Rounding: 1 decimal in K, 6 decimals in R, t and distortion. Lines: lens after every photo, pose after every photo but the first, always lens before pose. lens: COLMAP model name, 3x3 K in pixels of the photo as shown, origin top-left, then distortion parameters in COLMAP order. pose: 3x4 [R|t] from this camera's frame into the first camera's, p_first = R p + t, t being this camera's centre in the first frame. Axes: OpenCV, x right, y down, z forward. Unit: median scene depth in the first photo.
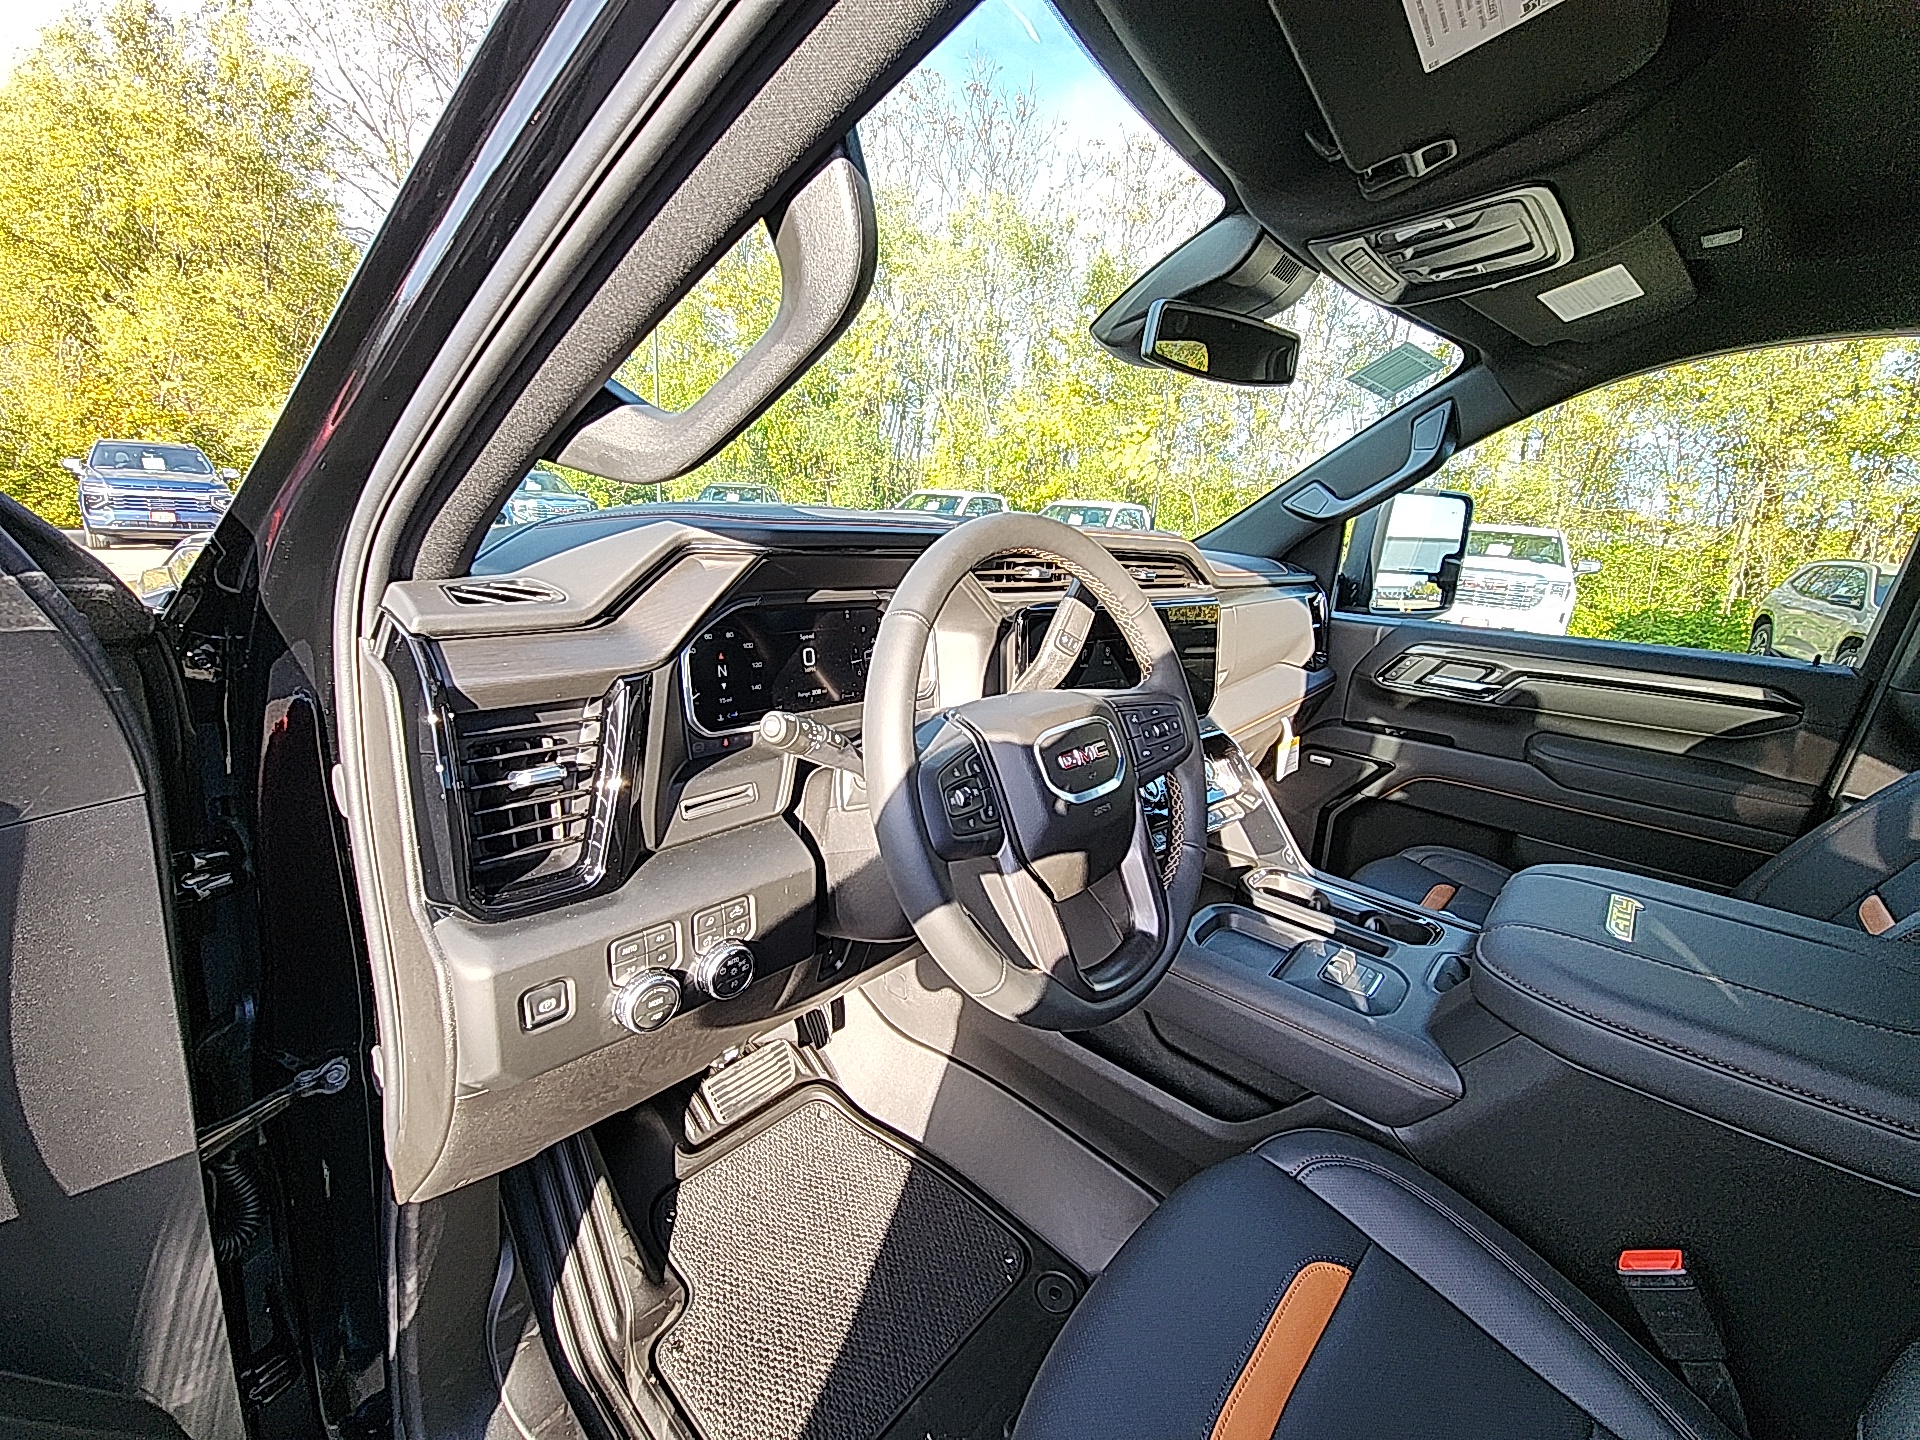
lens RADIAL K [[779.8, 0, 949.5], [0, 779.8, 708.0], [0, 0, 1]] dist [0.008463, -0.005821]
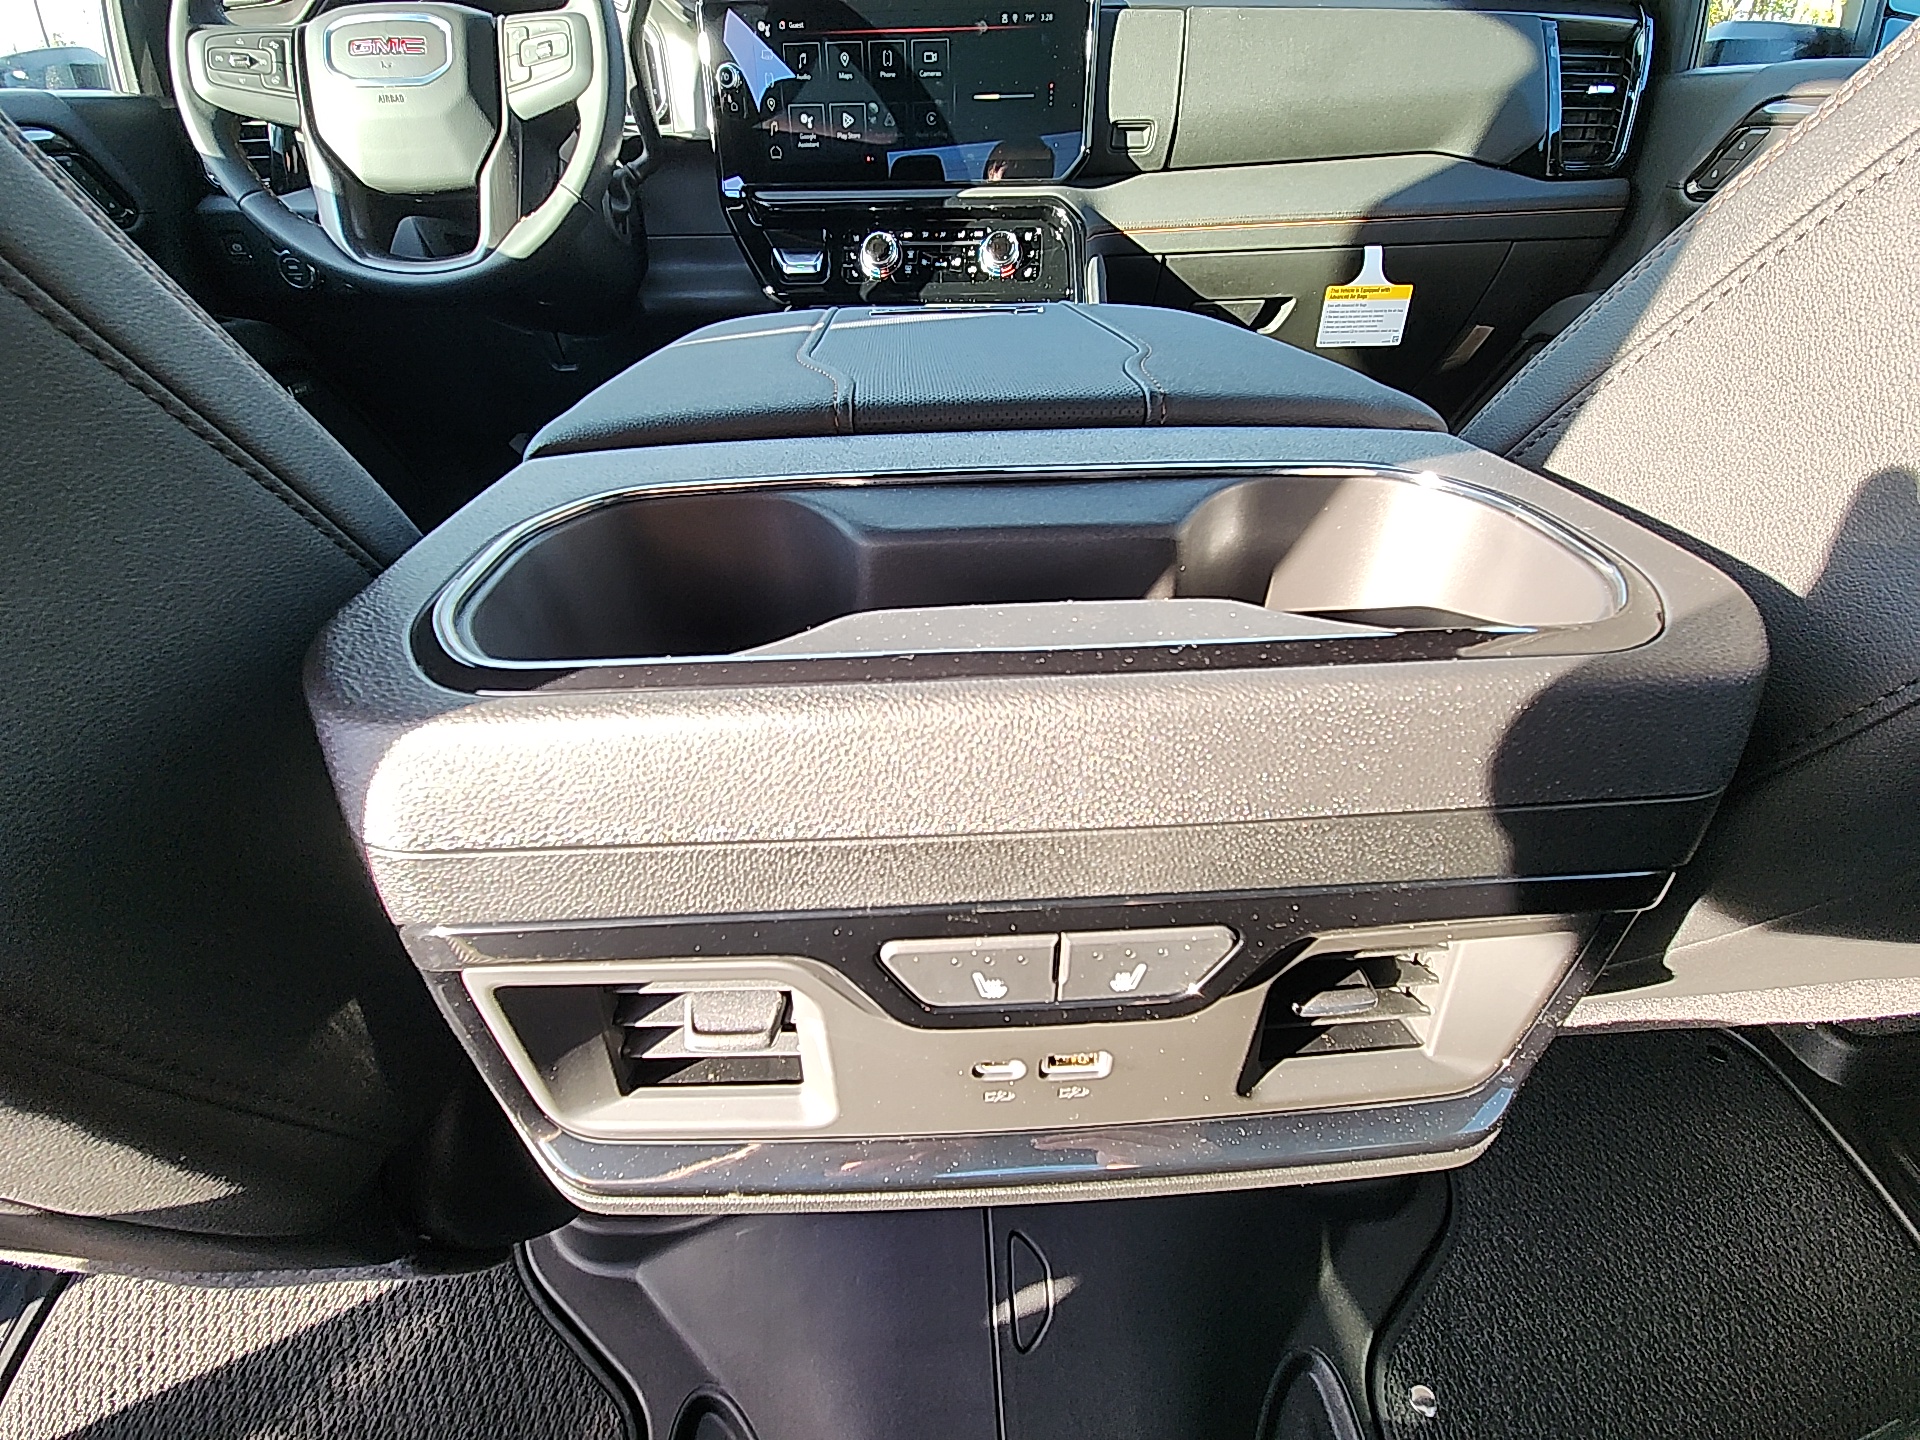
lens RADIAL K [[779.8, 0, 954.7], [0, 779.8, 717.9], [0, 0, 1]] dist [0.008463, -0.005821]
pose [[0.698017, 0.345626, -0.627149, 1.185737], [-0.124110, 0.920944, 0.369404, 0.285460], [0.705244, -0.180015, 0.685730, 0.418841]]
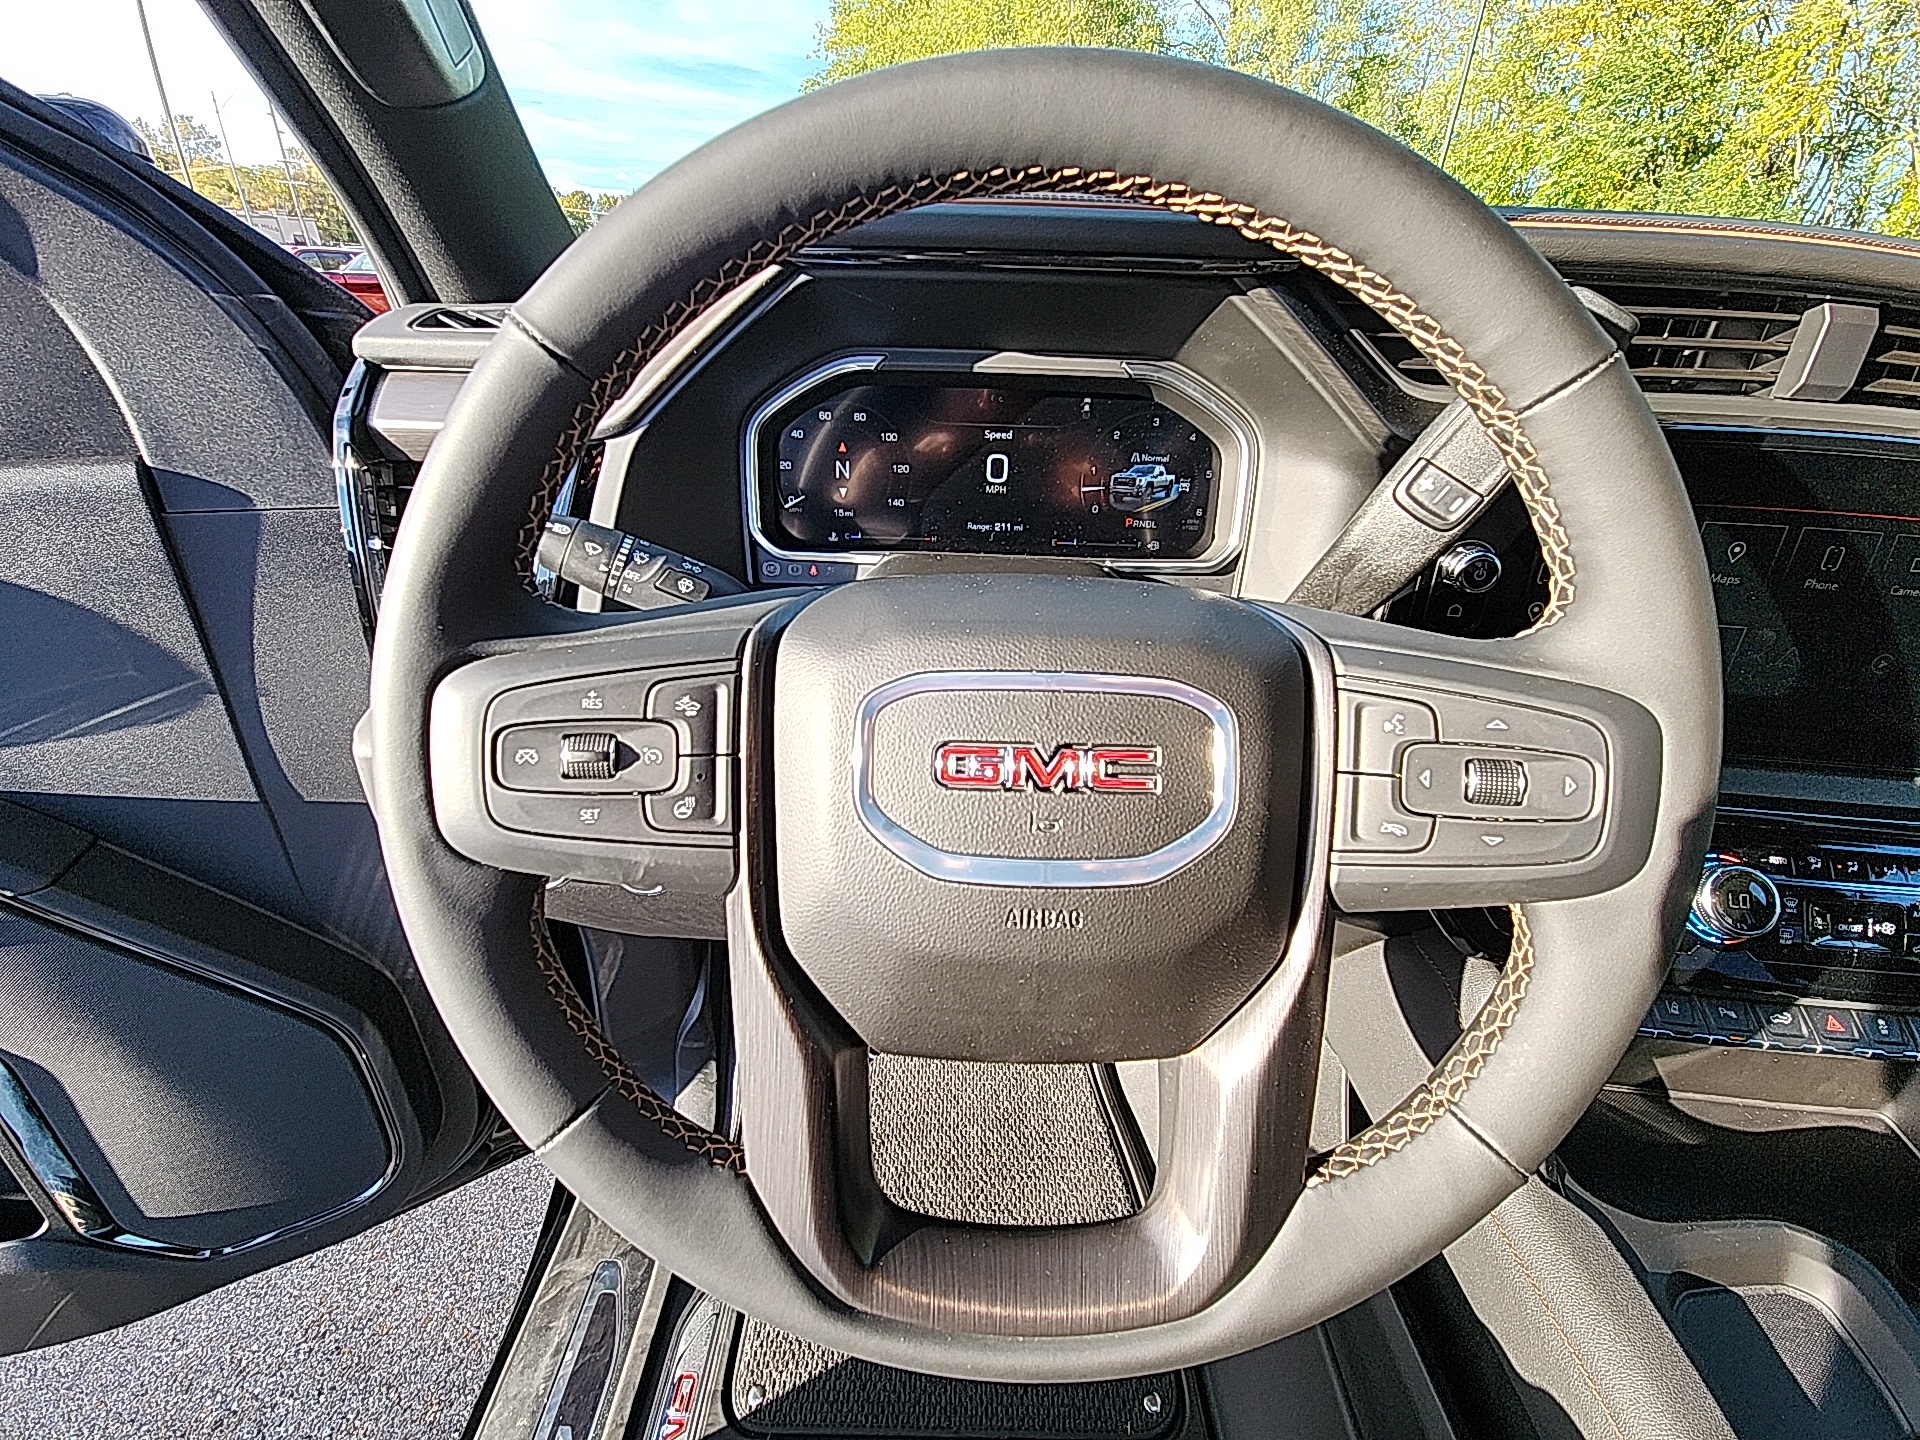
lens RADIAL K [[779.8, 0, 950.7], [0, 779.8, 709.6], [0, 0, 1]] dist [0.008463, -0.005821]
pose [[0.666336, 0.312214, -0.677140, 0.259424], [-0.171949, 0.947982, 0.267887, -0.039071], [0.725555, -0.062069, 0.685359, 0.473833]]
